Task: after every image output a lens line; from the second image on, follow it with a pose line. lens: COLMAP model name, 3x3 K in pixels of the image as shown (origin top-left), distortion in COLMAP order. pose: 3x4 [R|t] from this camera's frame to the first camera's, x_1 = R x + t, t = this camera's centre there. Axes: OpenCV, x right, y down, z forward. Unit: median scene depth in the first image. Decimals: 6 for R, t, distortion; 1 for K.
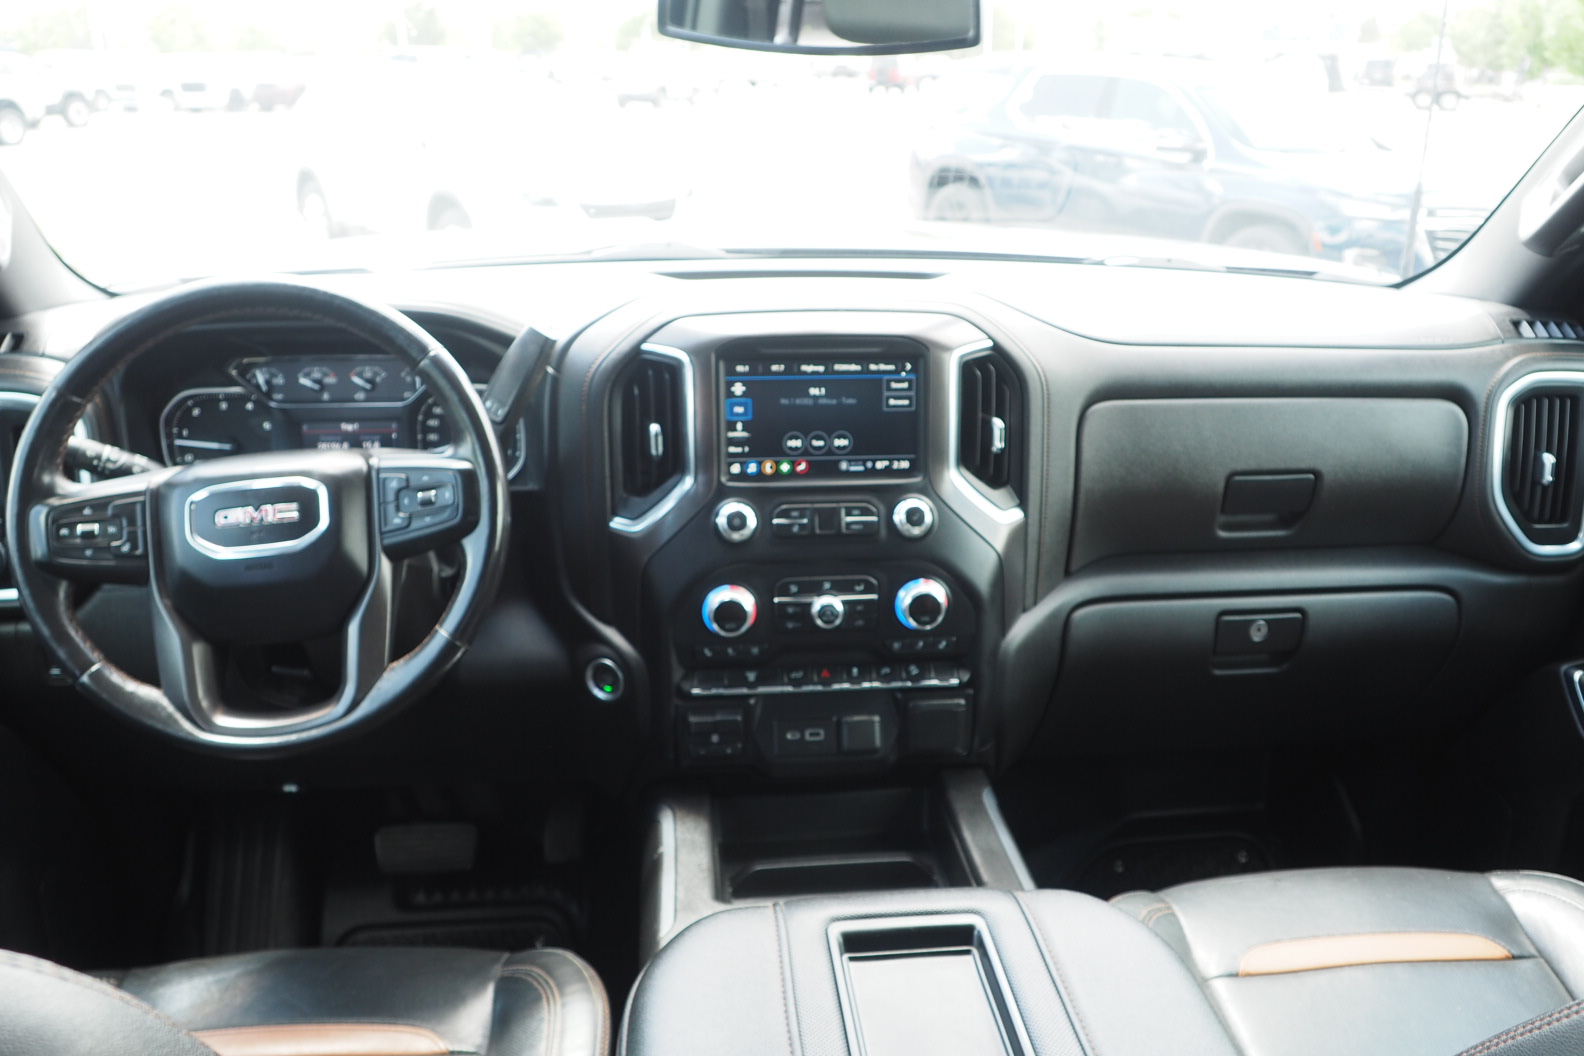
lens RADIAL K [[1264.5, 0, 794.8], [0, 1264.5, 538.0], [0, 0, 1]] dist [-0.028986, -0.008397]
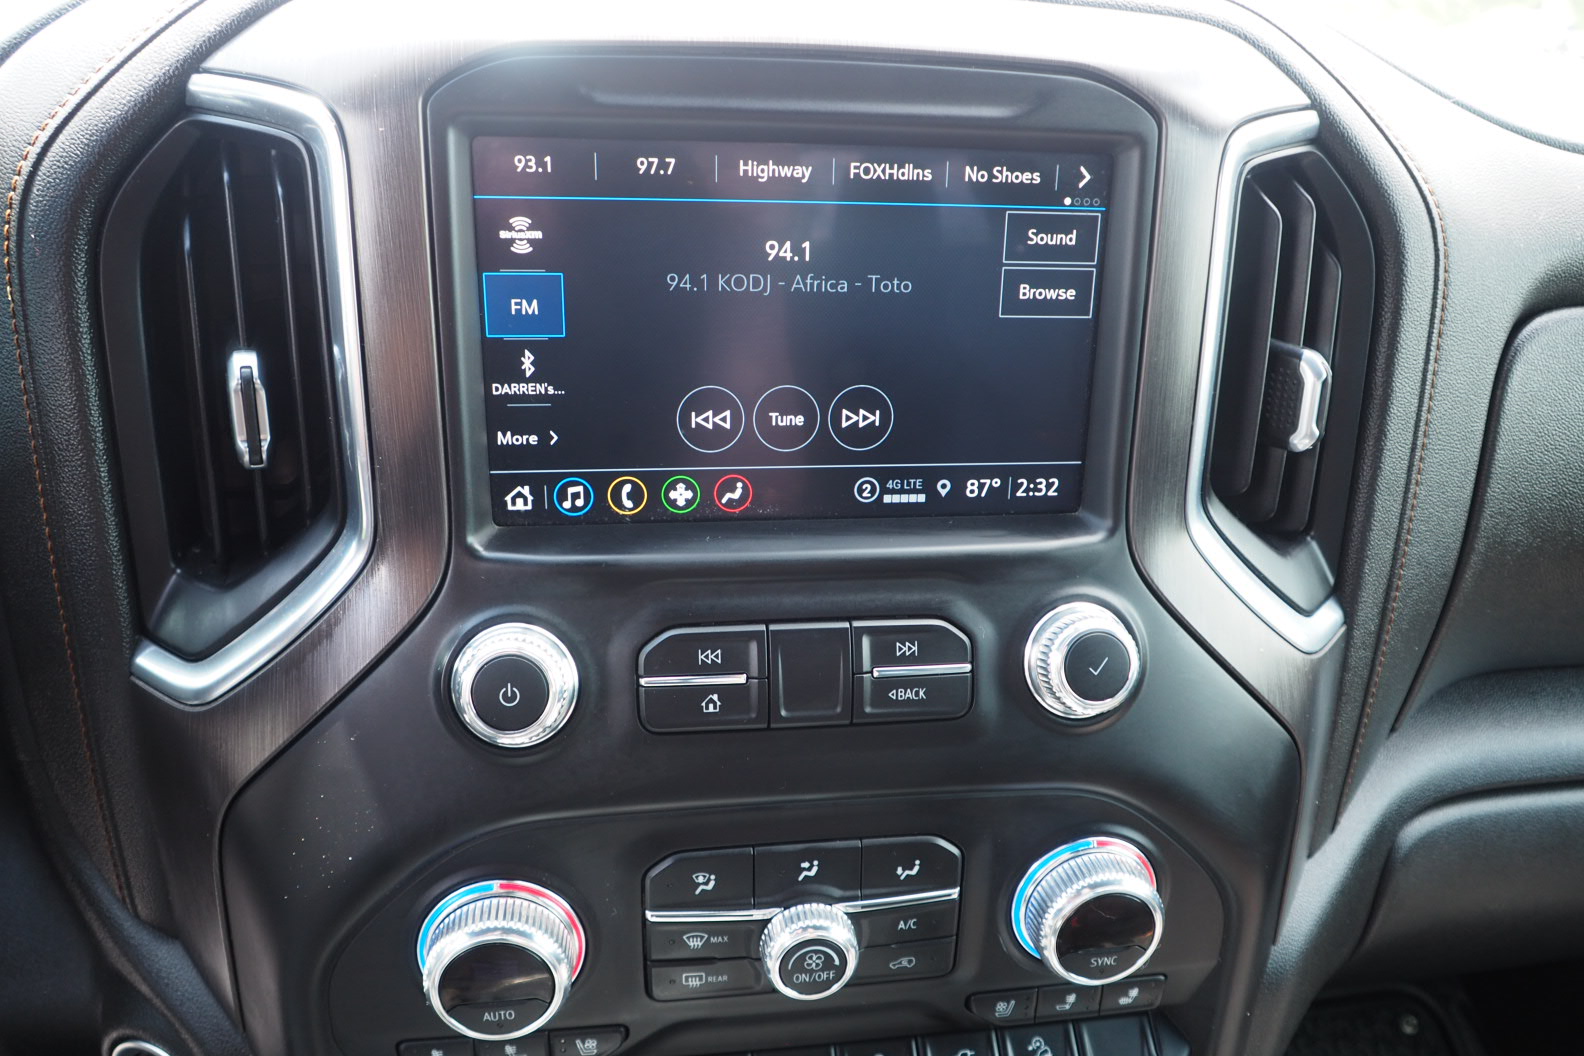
lens RADIAL K [[1091.0, 0, 786.5], [0, 1091.0, 522.8], [0, 0, 1]] dist [-0.028887, 0.005772]
pose [[0.998736, 0.009816, 0.049304, 0.005150], [-0.013970, 0.996315, 0.084622, -0.073116], [-0.048292, -0.085204, 0.995193, 0.732594]]
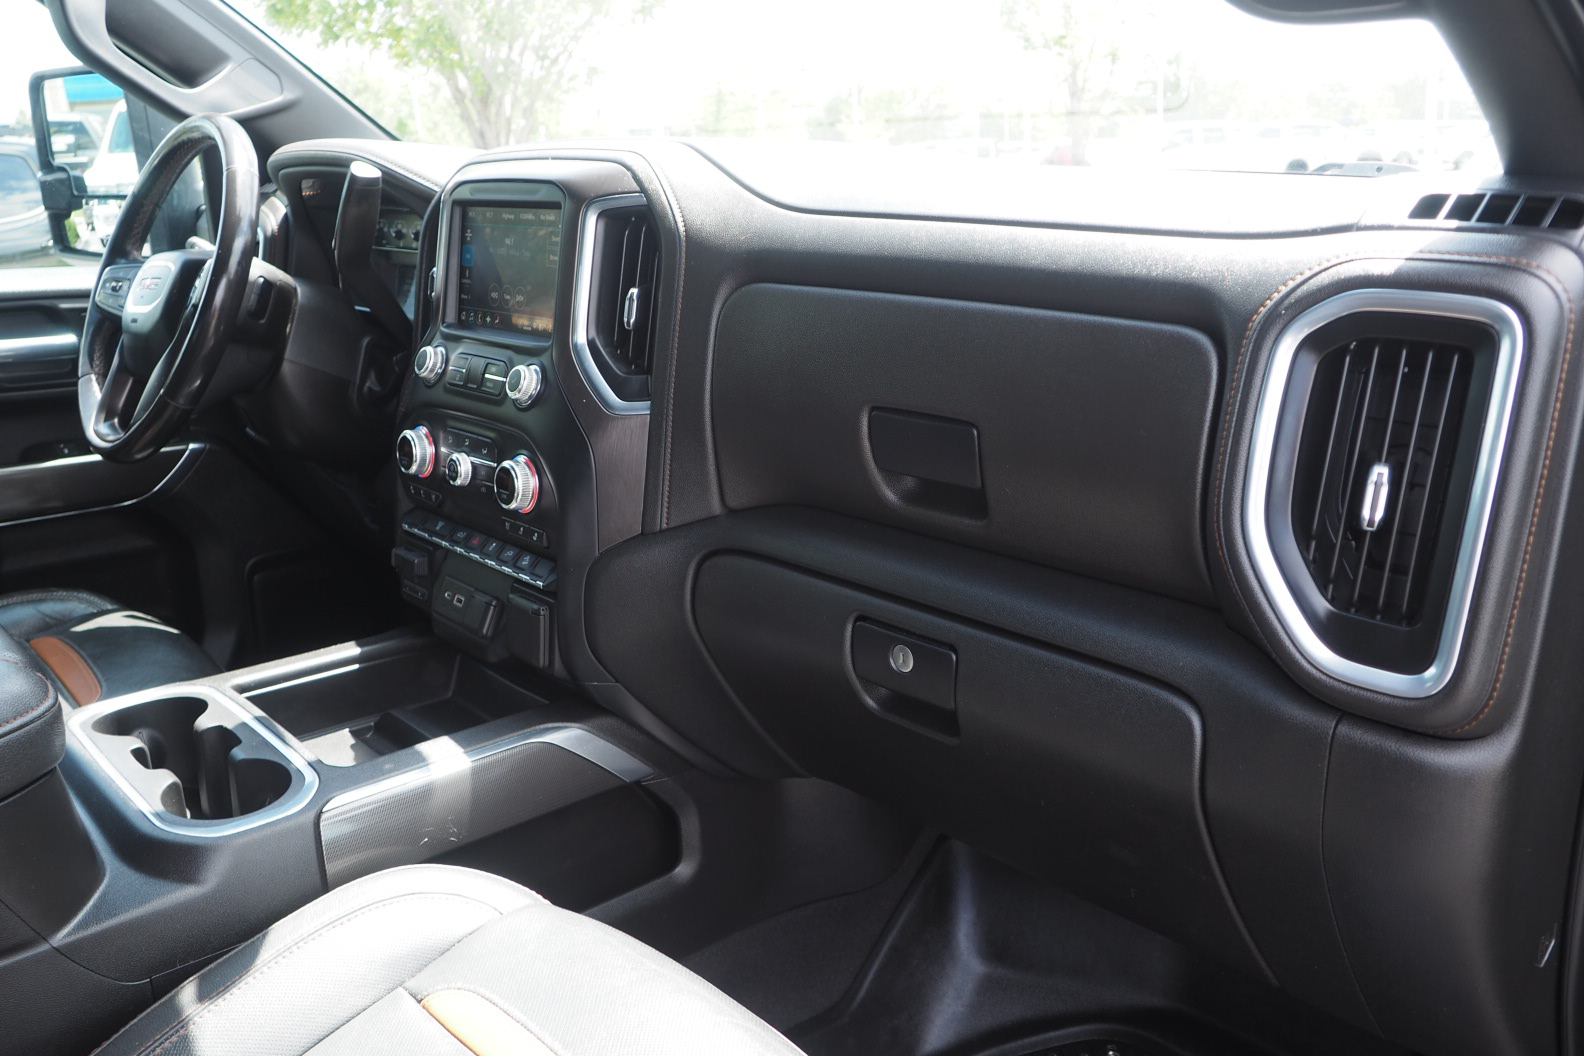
lens RADIAL K [[1264.5, 0, 789.3], [0, 1264.5, 542.4], [0, 0, 1]] dist [-0.028986, -0.008397]
pose [[0.594096, 0.208965, -0.776778, 0.924497], [-0.261619, 0.963362, 0.059067, -0.009008], [0.760661, 0.168129, 0.626999, 0.602135]]
